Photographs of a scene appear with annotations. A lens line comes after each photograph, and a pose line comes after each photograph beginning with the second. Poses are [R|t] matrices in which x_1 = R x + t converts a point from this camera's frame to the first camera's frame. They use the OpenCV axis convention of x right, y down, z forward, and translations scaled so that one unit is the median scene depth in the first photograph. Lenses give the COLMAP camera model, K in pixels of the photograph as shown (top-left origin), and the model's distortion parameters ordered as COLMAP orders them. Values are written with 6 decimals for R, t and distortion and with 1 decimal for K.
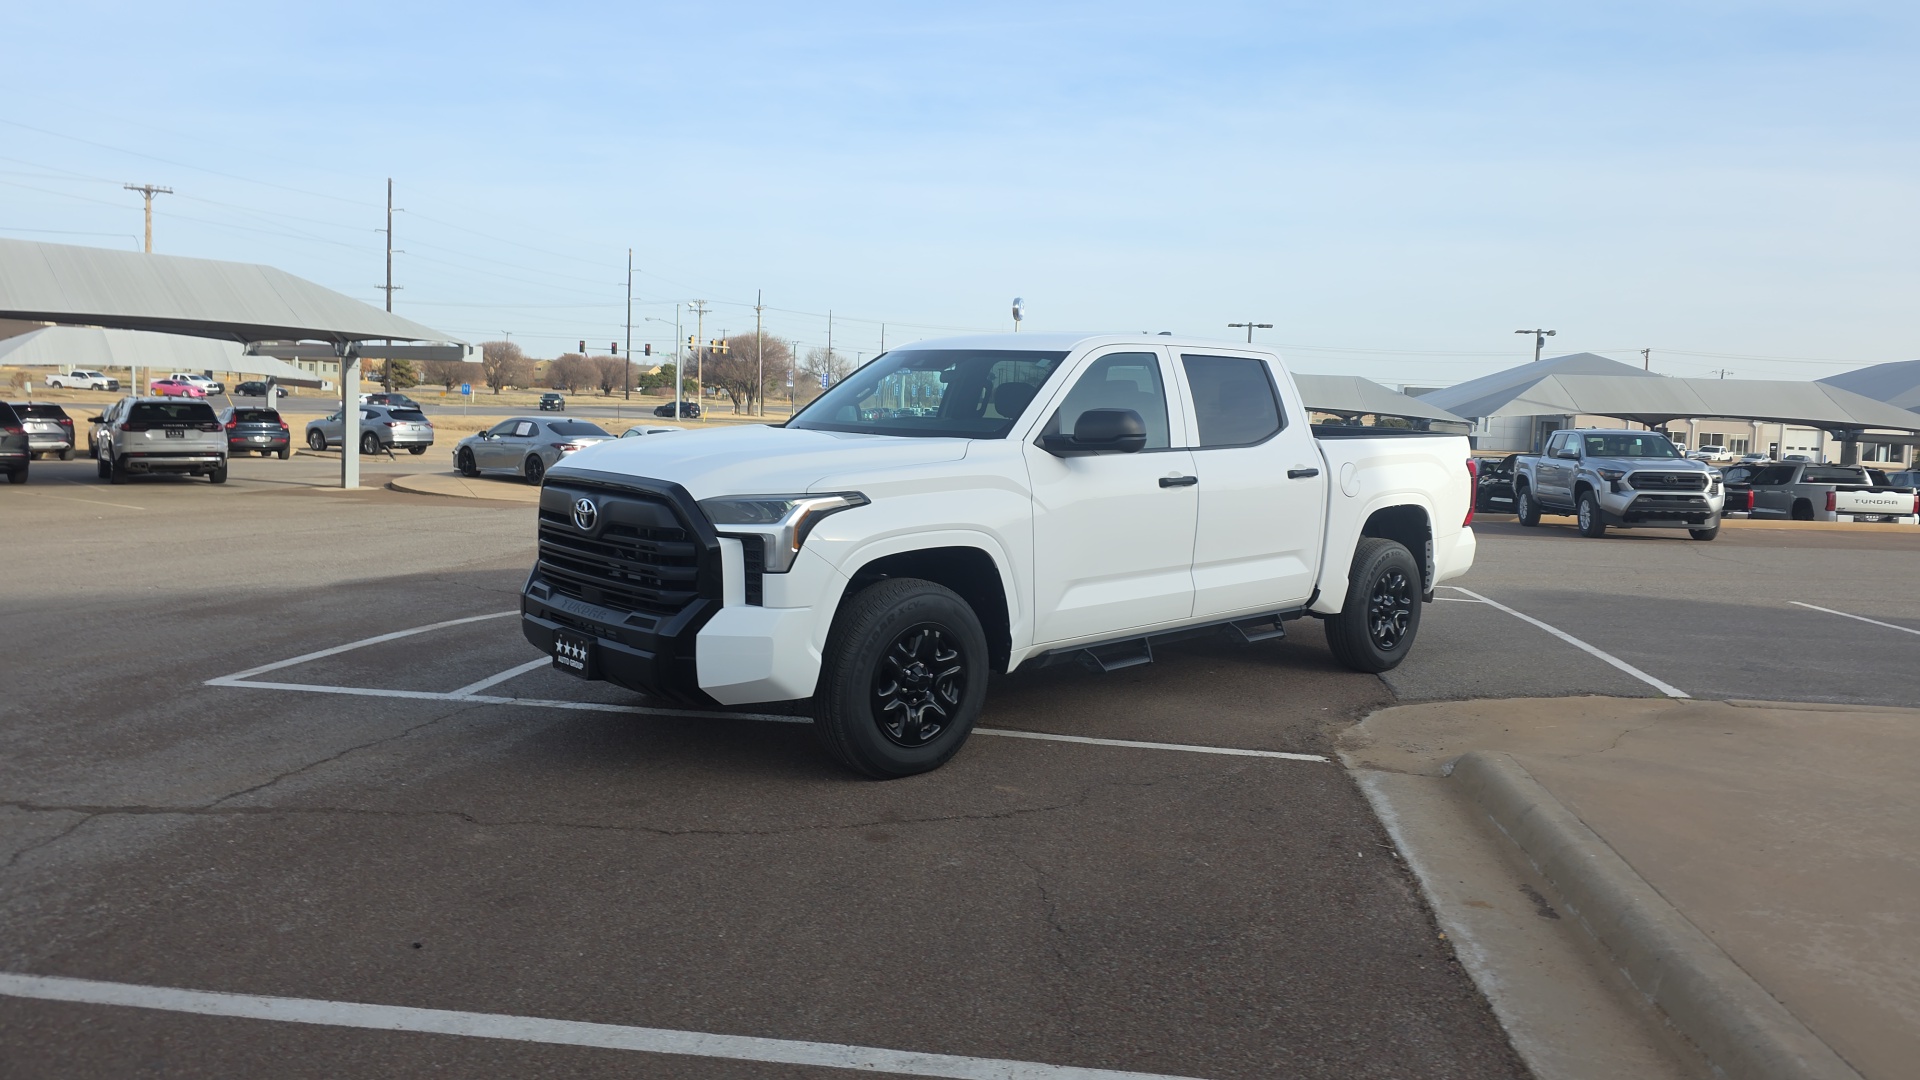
lens RADIAL K [[1275.6, 0, 997.6], [0, 1275.6, 478.2], [0, 0, 1]] dist [0.082096, -0.090838]
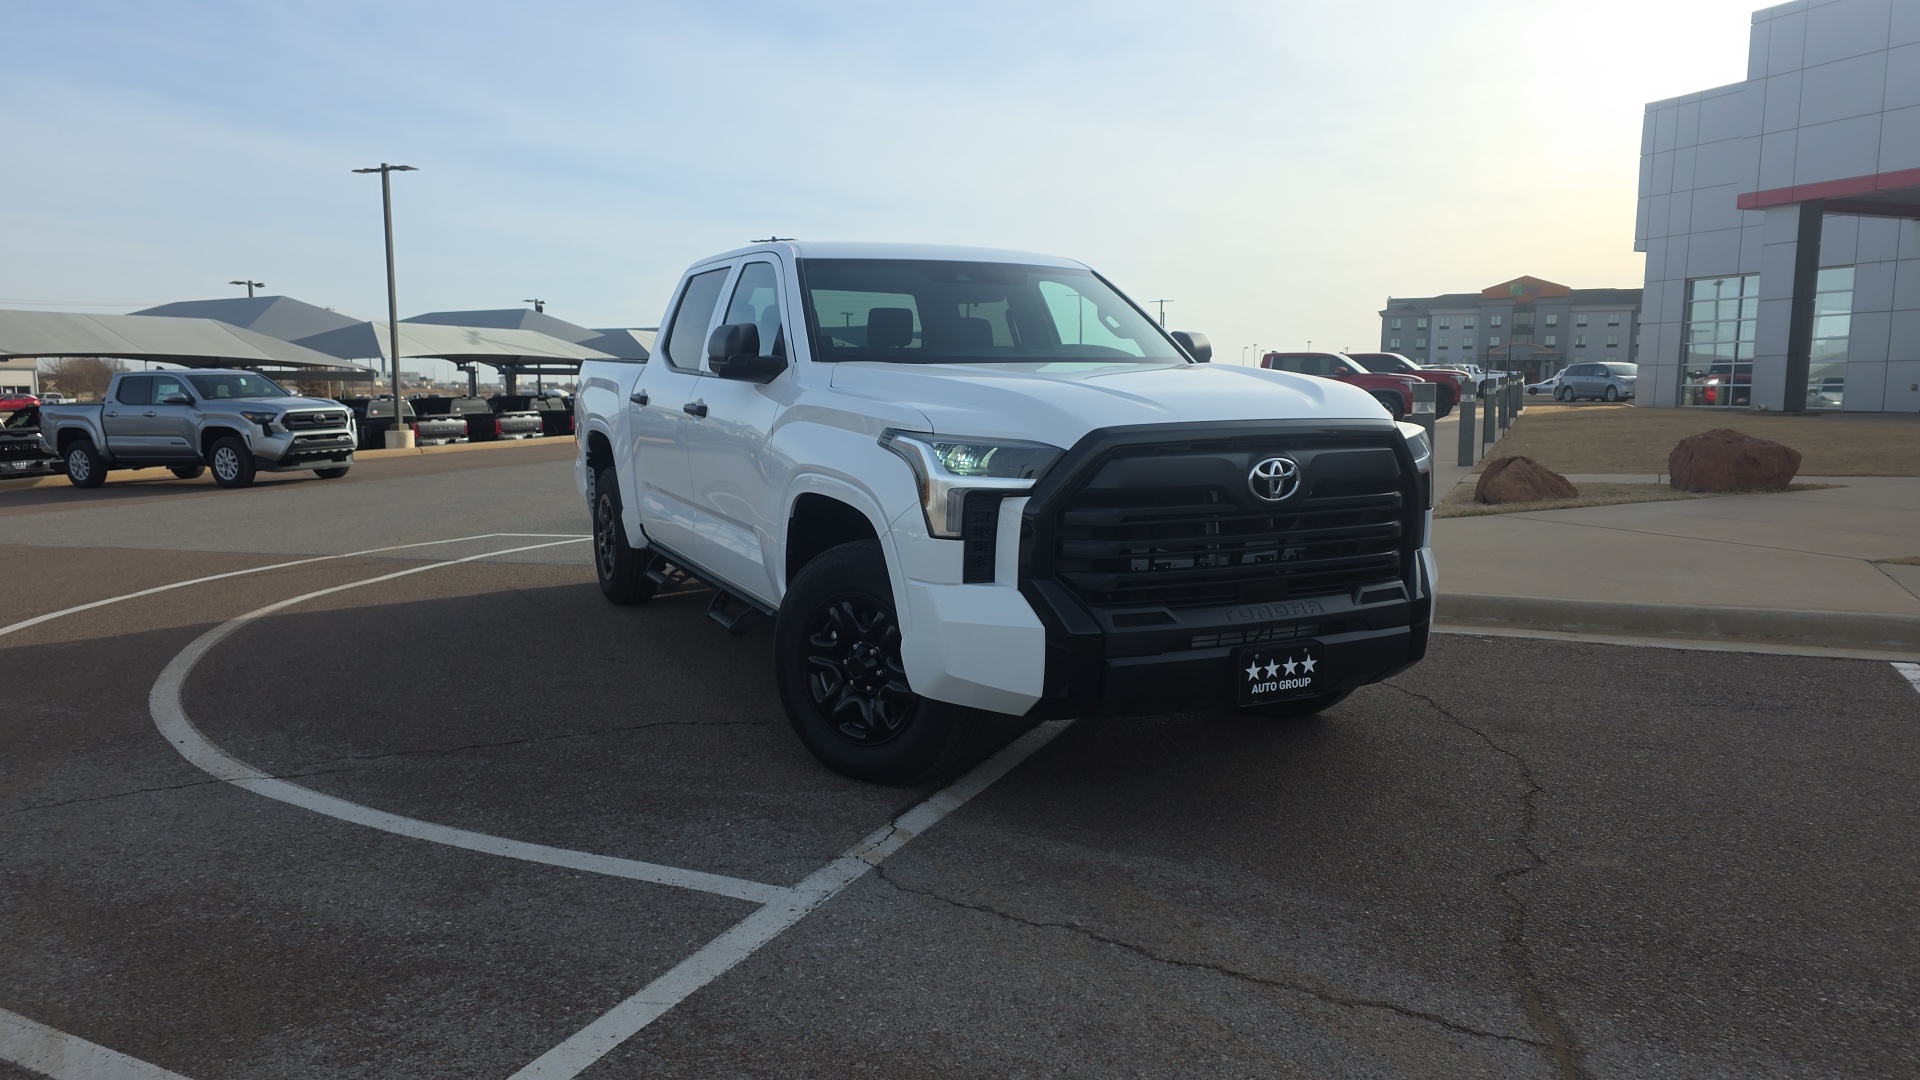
lens RADIAL K [[1276.9, 0, 936.9], [0, 1276.9, 513.1], [0, 0, 1]] dist [0.060166, -0.061926]
pose [[0.309788, -0.132230, 0.941566, -0.905165], [0.064666, 0.990919, 0.117885, -0.043345], [-0.948604, 0.024367, 0.315526, 0.814090]]
